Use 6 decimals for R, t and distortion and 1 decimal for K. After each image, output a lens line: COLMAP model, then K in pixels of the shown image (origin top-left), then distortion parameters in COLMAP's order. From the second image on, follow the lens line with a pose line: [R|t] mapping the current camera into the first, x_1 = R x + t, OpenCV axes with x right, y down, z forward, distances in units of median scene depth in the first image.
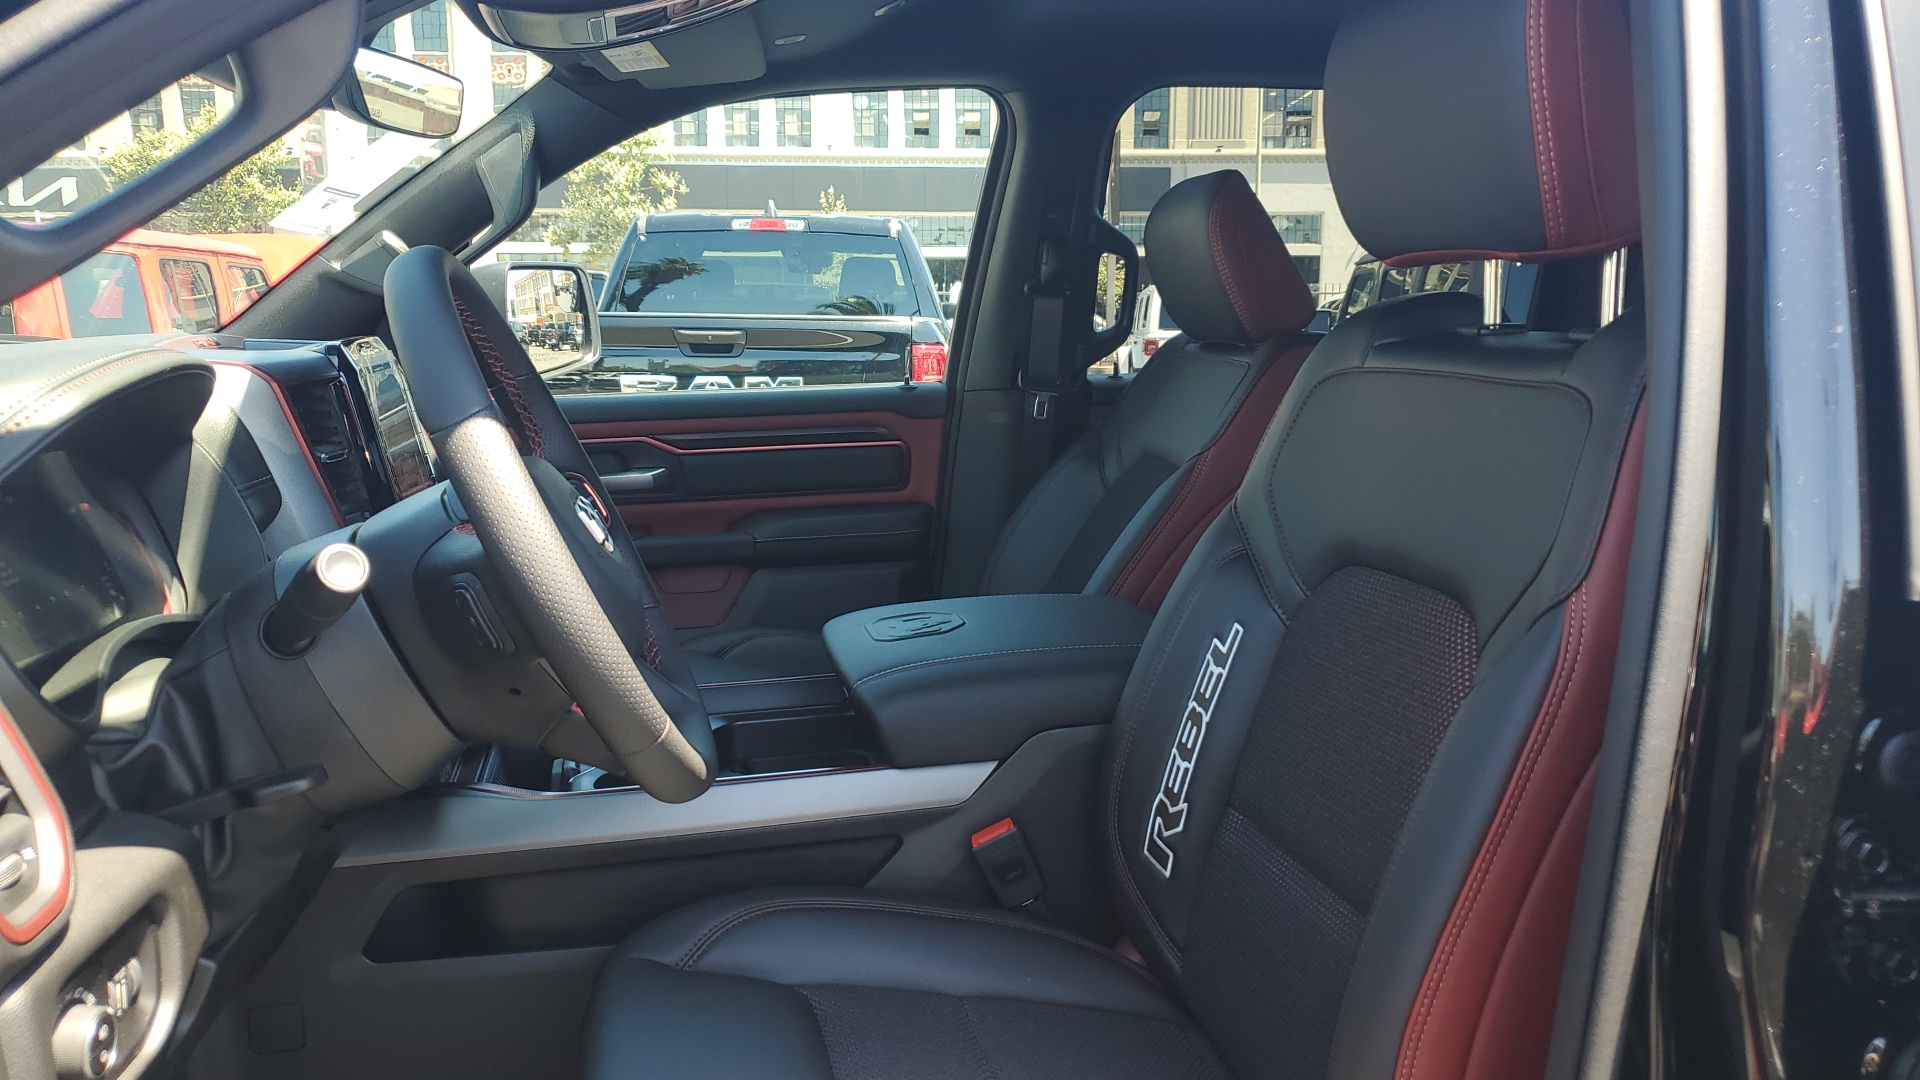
lens RADIAL K [[1453.7, 0, 962.8], [0, 1453.7, 561.6], [0, 0, 1]] dist [0.086480, -0.164127]
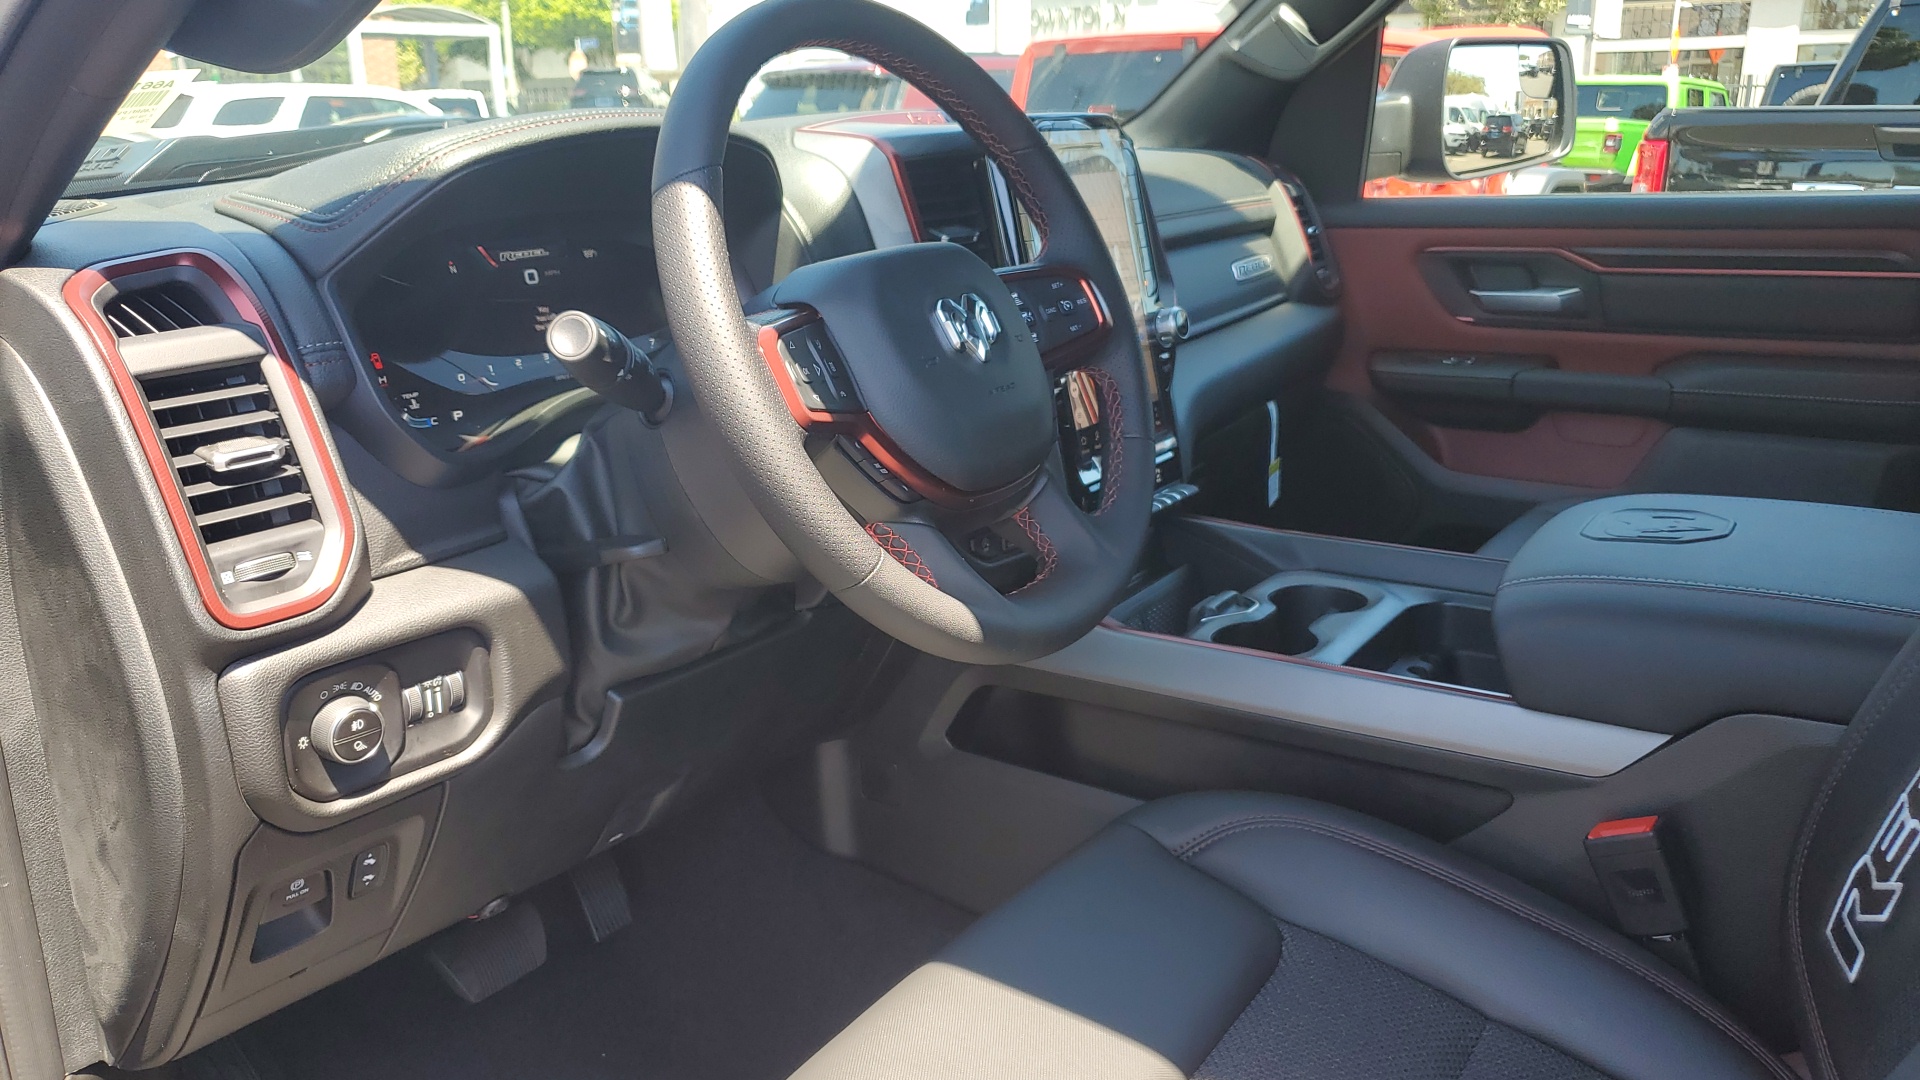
lens RADIAL K [[1453.7, 0, 962.8], [0, 1453.7, 561.6], [0, 0, 1]] dist [0.086480, -0.164127]
pose [[0.719349, 0.206211, -0.663336, 0.248110], [-0.120262, 0.977472, 0.173449, -0.028117], [0.684160, -0.044996, 0.727943, 0.276642]]
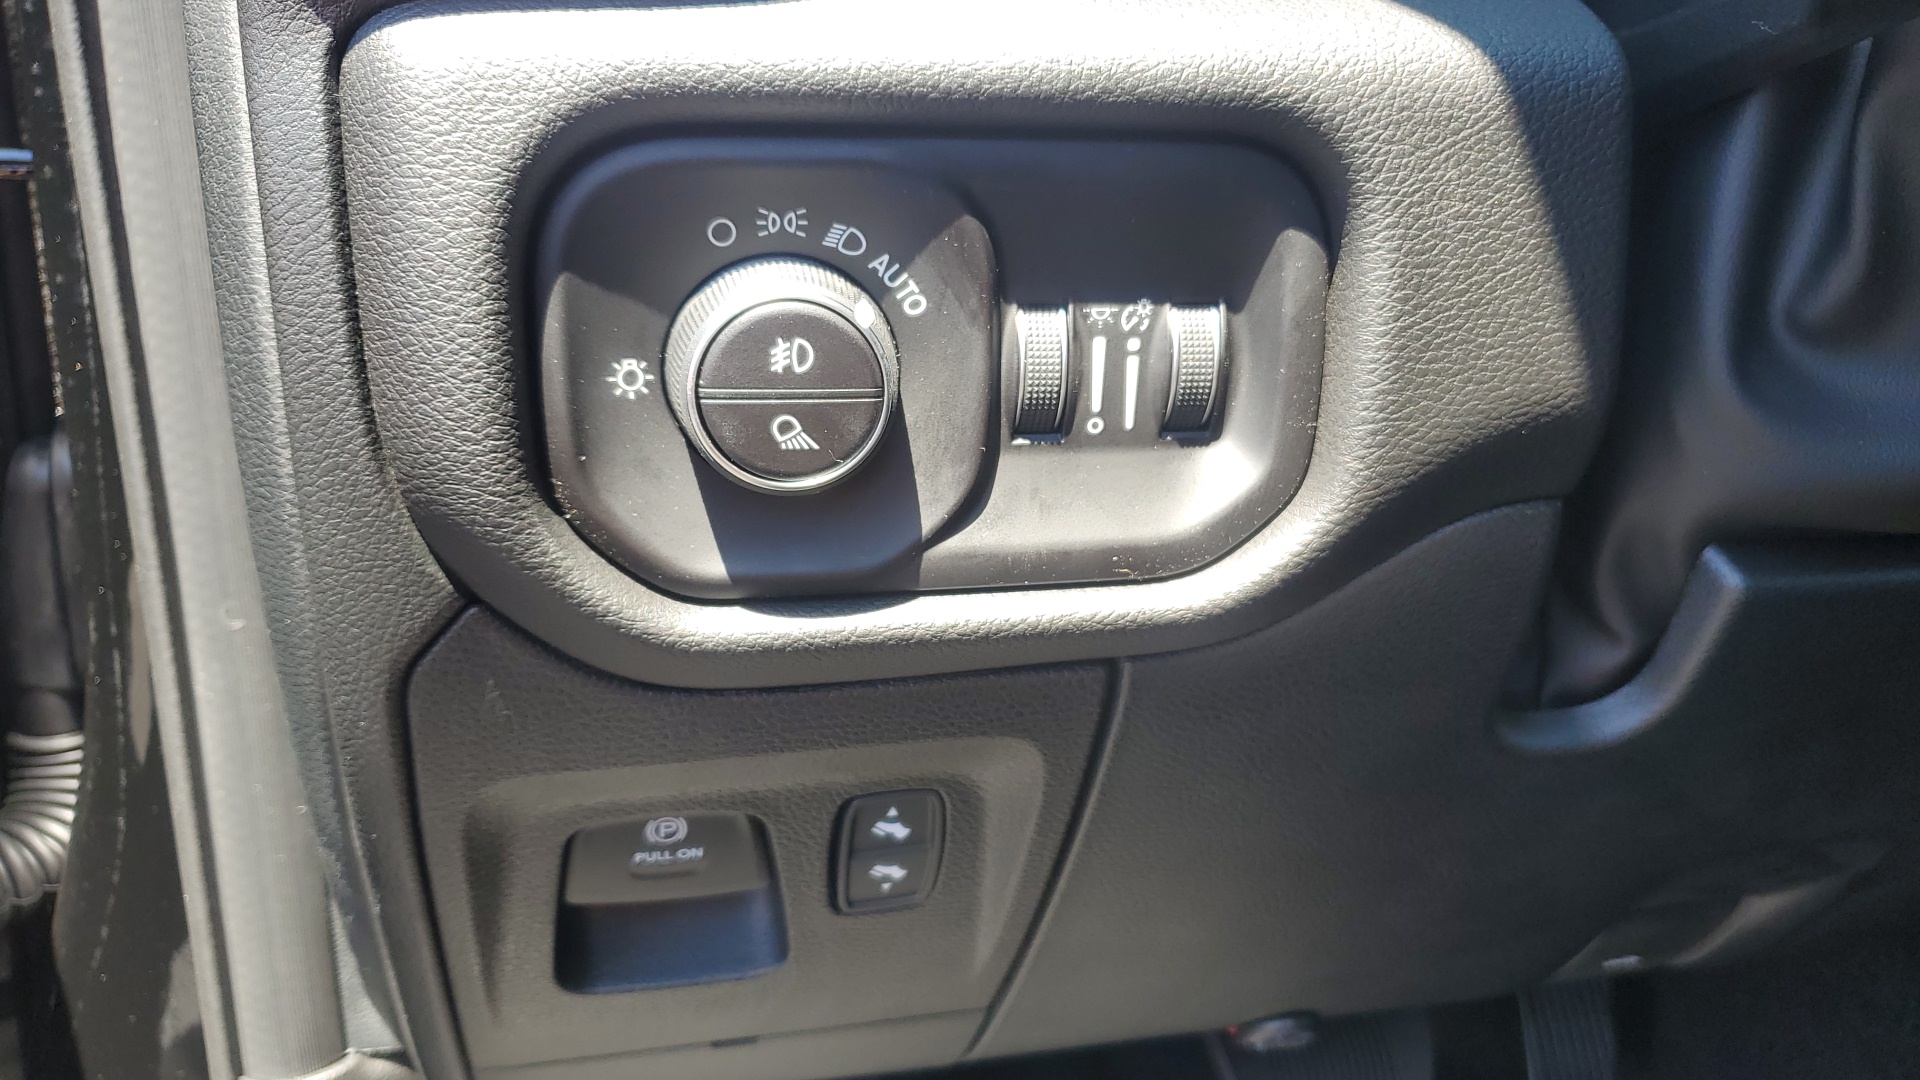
lens RADIAL K [[1453.7, 0, 962.8], [0, 1453.7, 561.6], [0, 0, 1]] dist [0.086480, -0.164127]
pose [[0.086911, 0.303959, -0.948712, -0.143846], [-0.171677, 0.942639, 0.286286, 0.141150], [0.981312, 0.137990, 0.134109, 0.540350]]
